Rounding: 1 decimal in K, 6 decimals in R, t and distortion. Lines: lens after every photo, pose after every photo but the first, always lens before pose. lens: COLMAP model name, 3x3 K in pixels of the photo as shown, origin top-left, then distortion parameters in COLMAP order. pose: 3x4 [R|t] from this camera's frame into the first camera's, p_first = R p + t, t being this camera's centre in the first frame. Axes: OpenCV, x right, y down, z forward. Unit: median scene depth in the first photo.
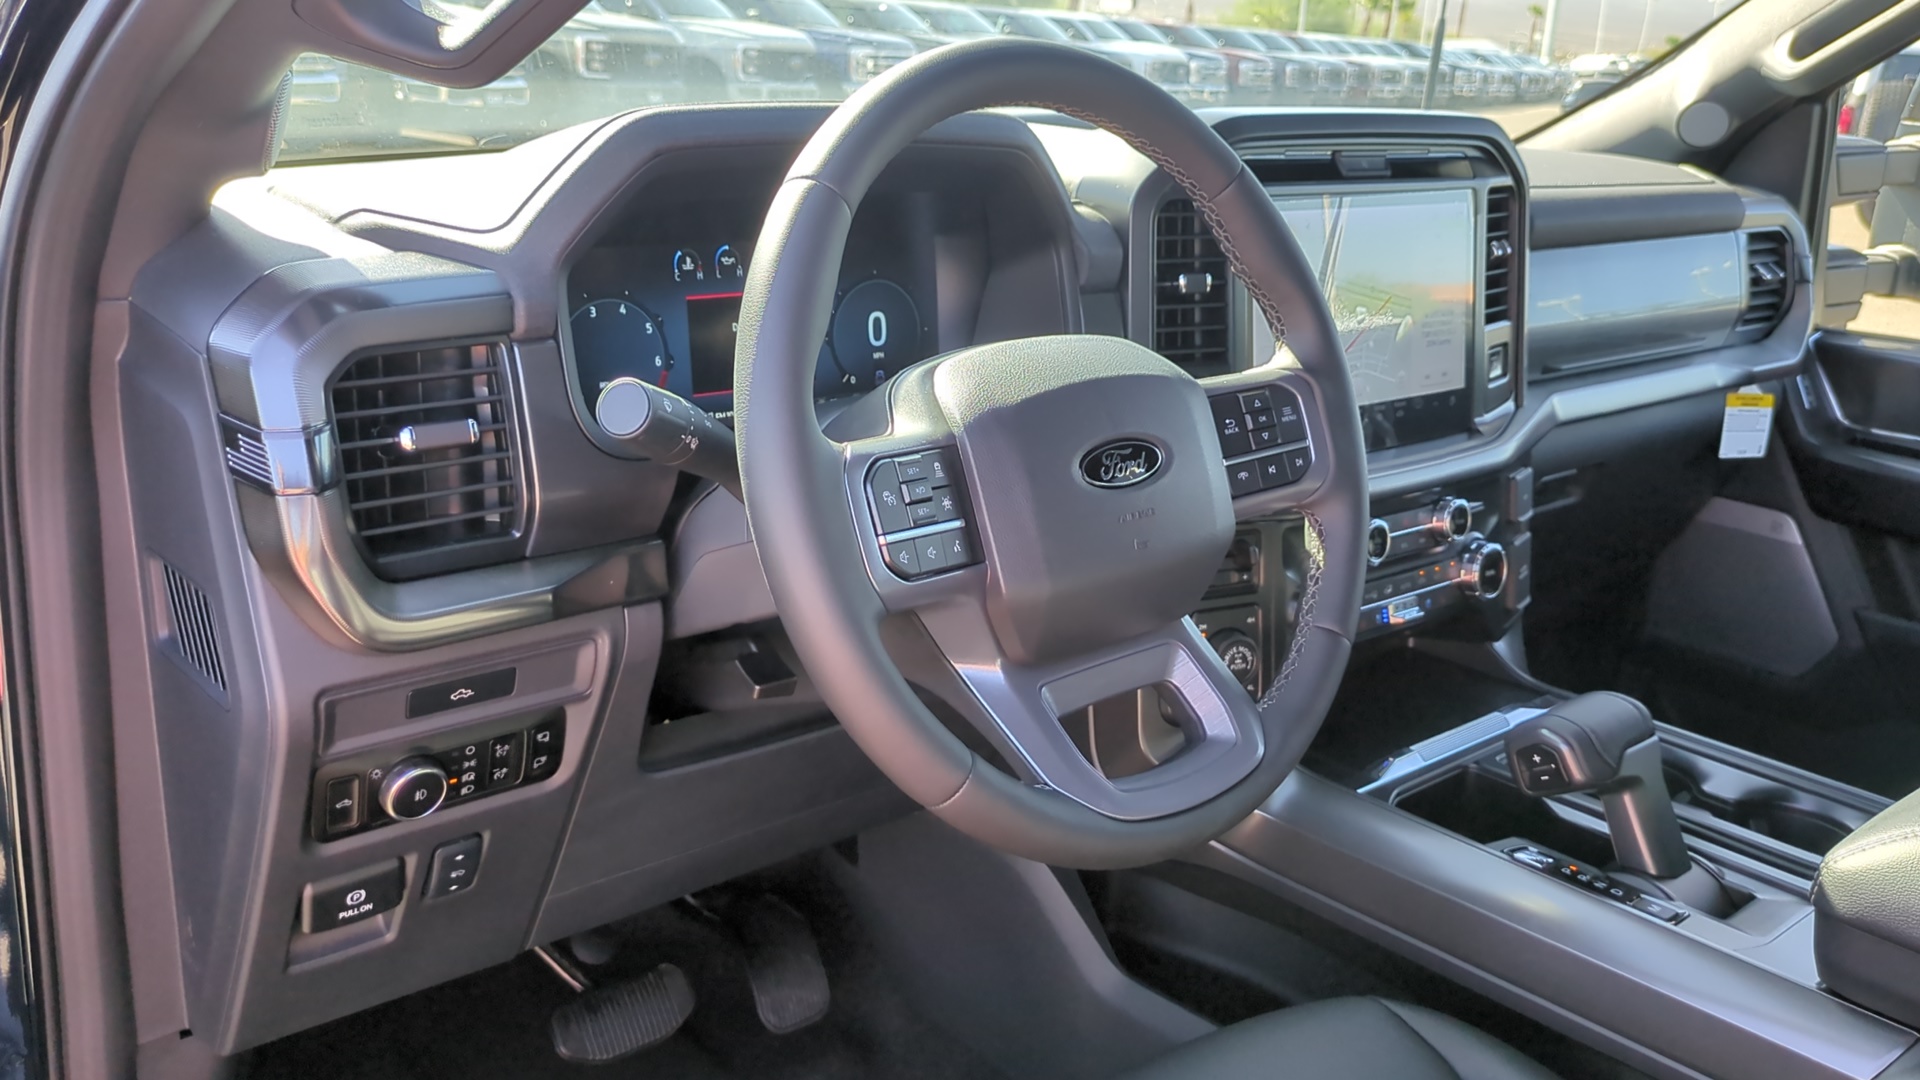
lens RADIAL K [[1653.1, 0, 973.0], [0, 1653.1, 541.2], [0, 0, 1]] dist [0.035925, -0.066488]
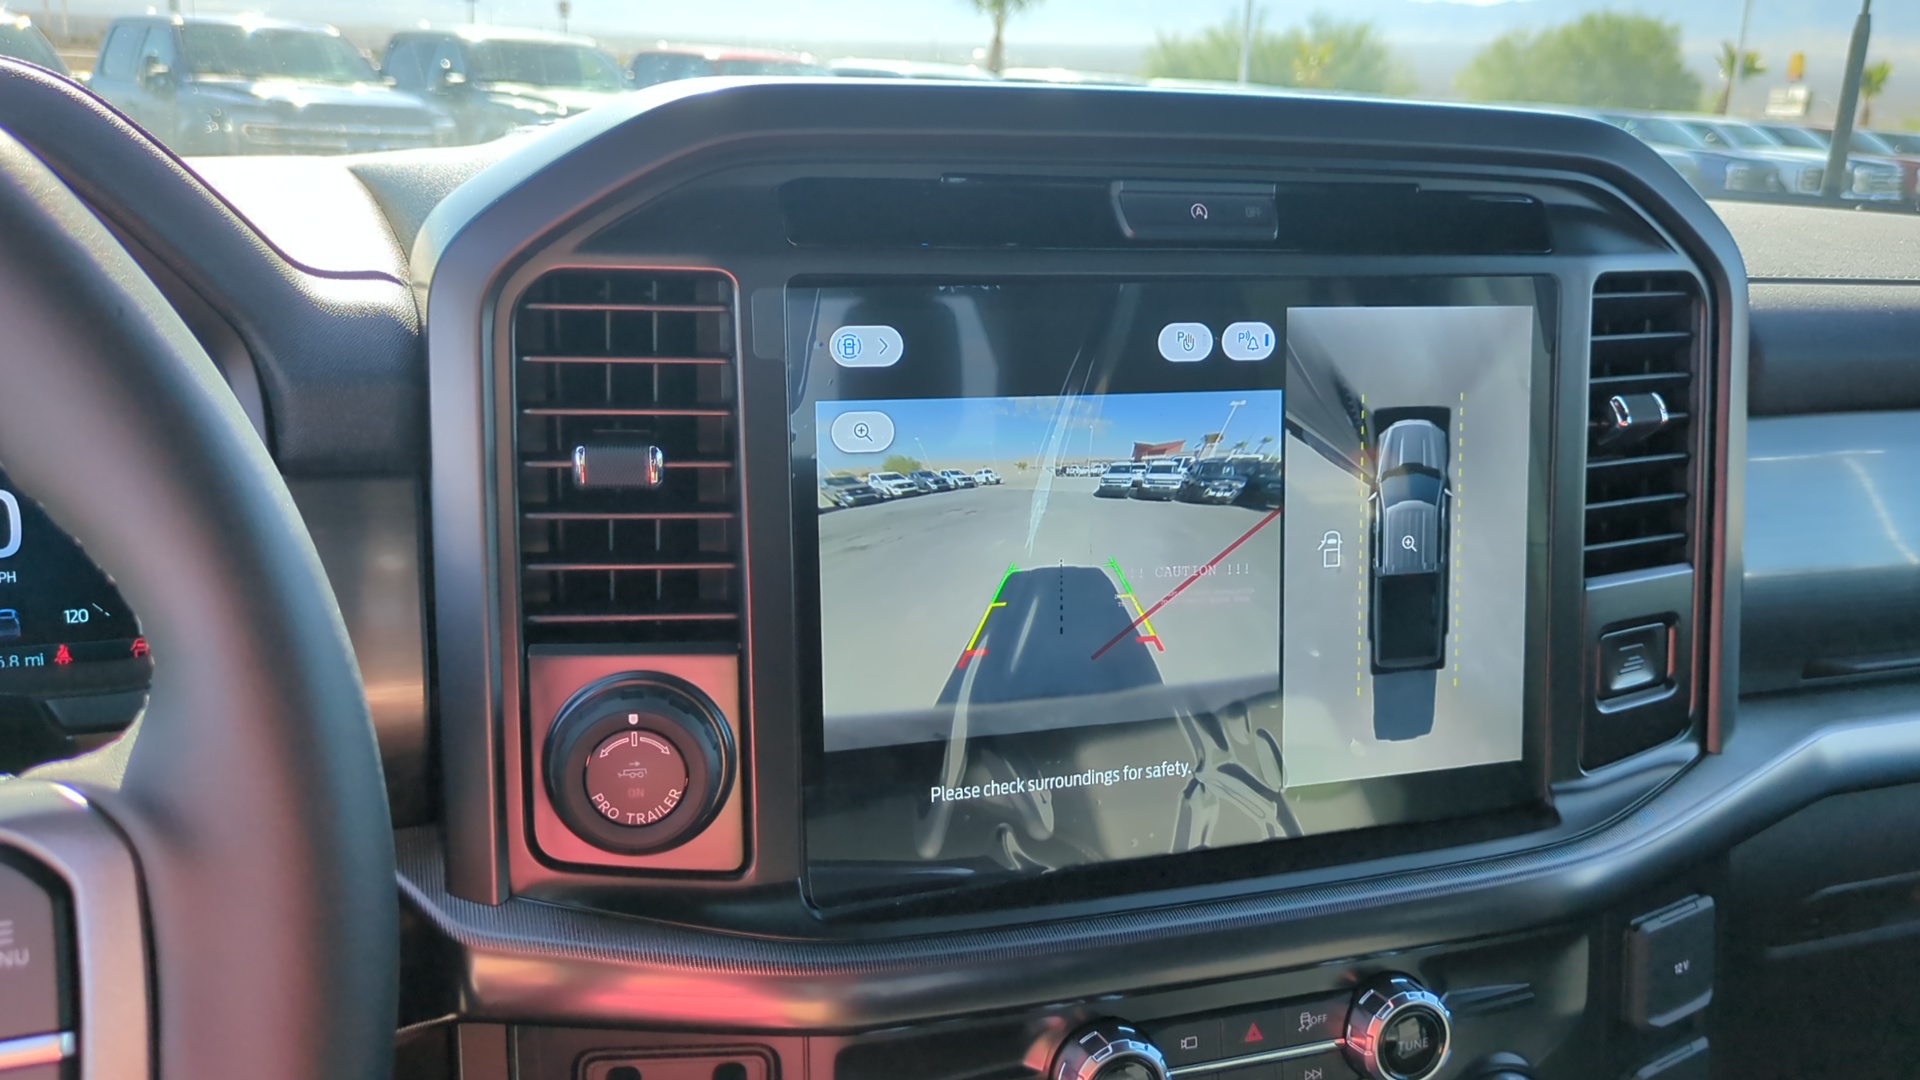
lens RADIAL K [[1653.1, 0, 973.0], [0, 1653.1, 541.2], [0, 0, 1]] dist [0.035925, -0.066488]
pose [[0.935166, 0.072889, -0.346629, 0.300088], [-0.095013, 0.994354, -0.047241, -0.100403], [0.341228, 0.077112, 0.936812, 0.506043]]
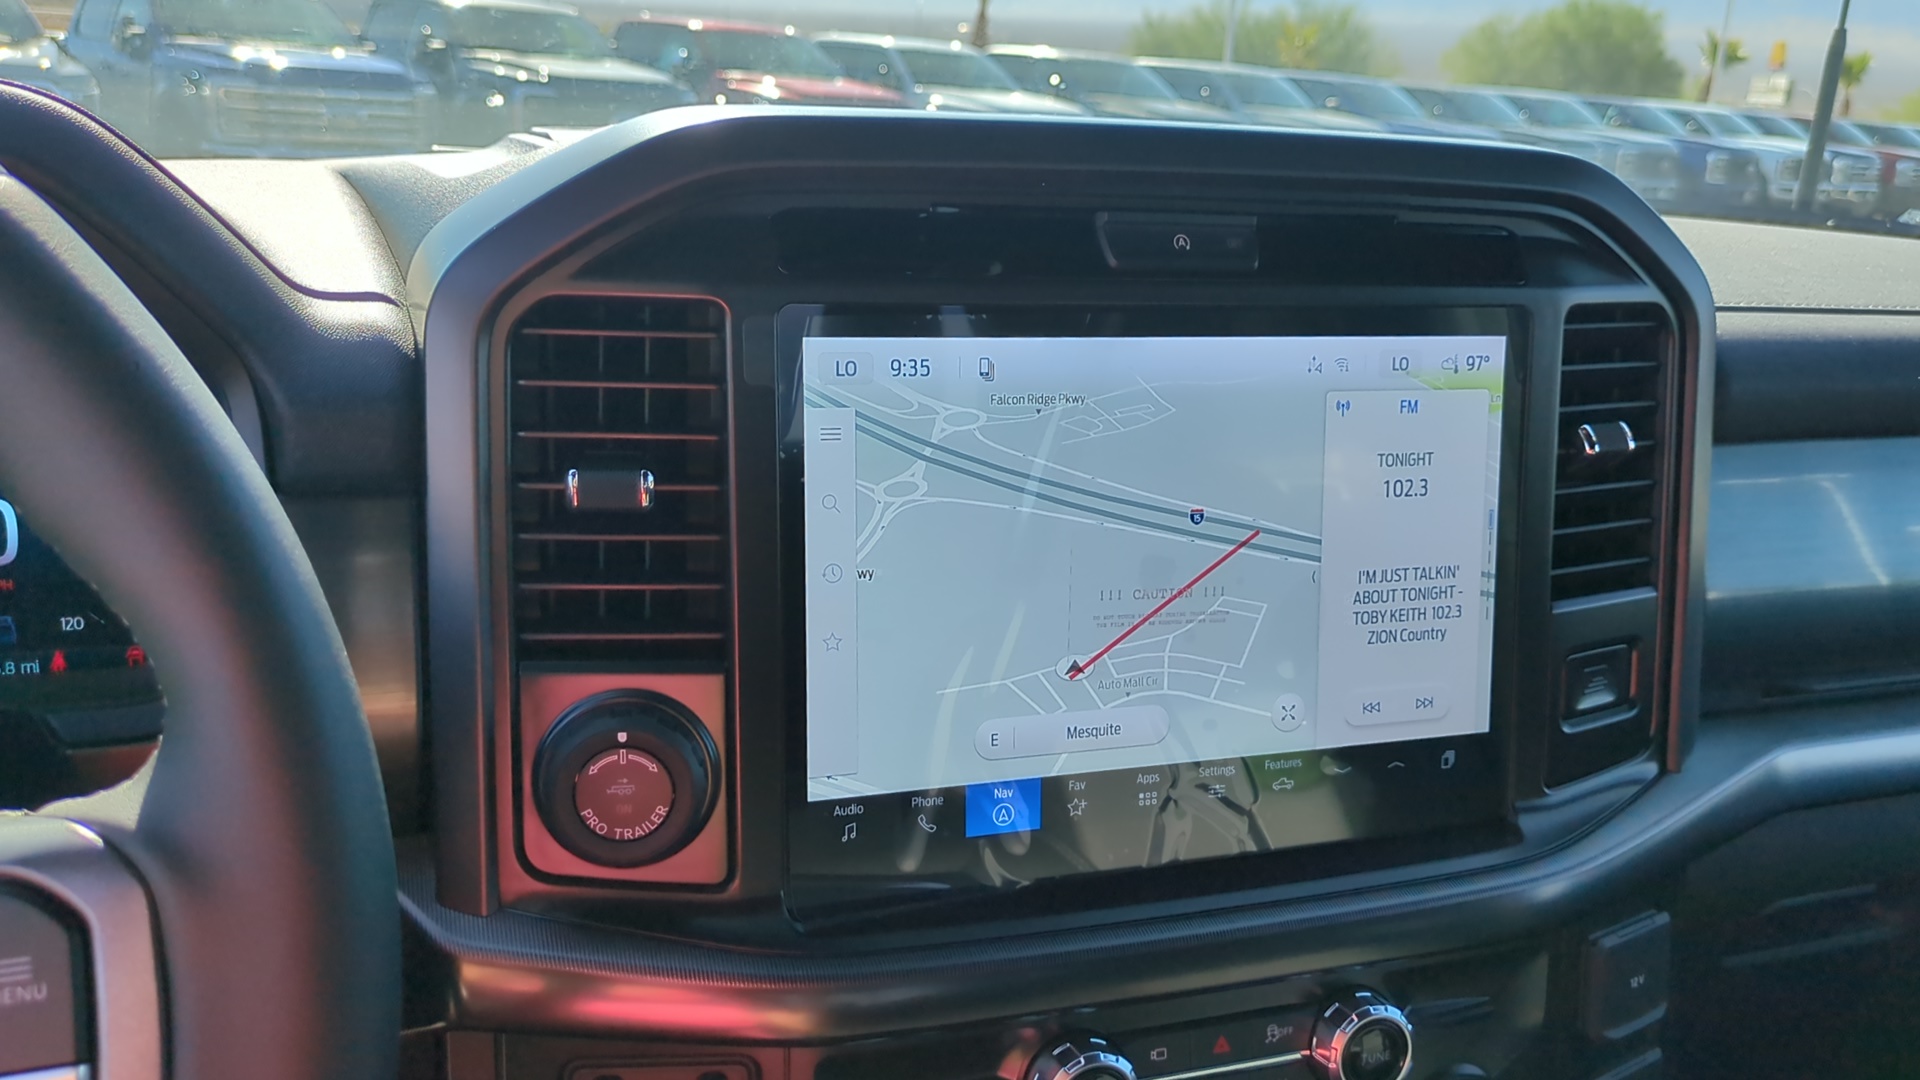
lens RADIAL K [[1653.1, 0, 973.0], [0, 1653.1, 541.2], [0, 0, 1]] dist [0.035925, -0.066488]
pose [[0.938627, 0.091122, -0.332680, 0.300974], [-0.108512, 0.993513, -0.034031, -0.110660], [0.327420, 0.068042, 0.942426, 0.496737]]
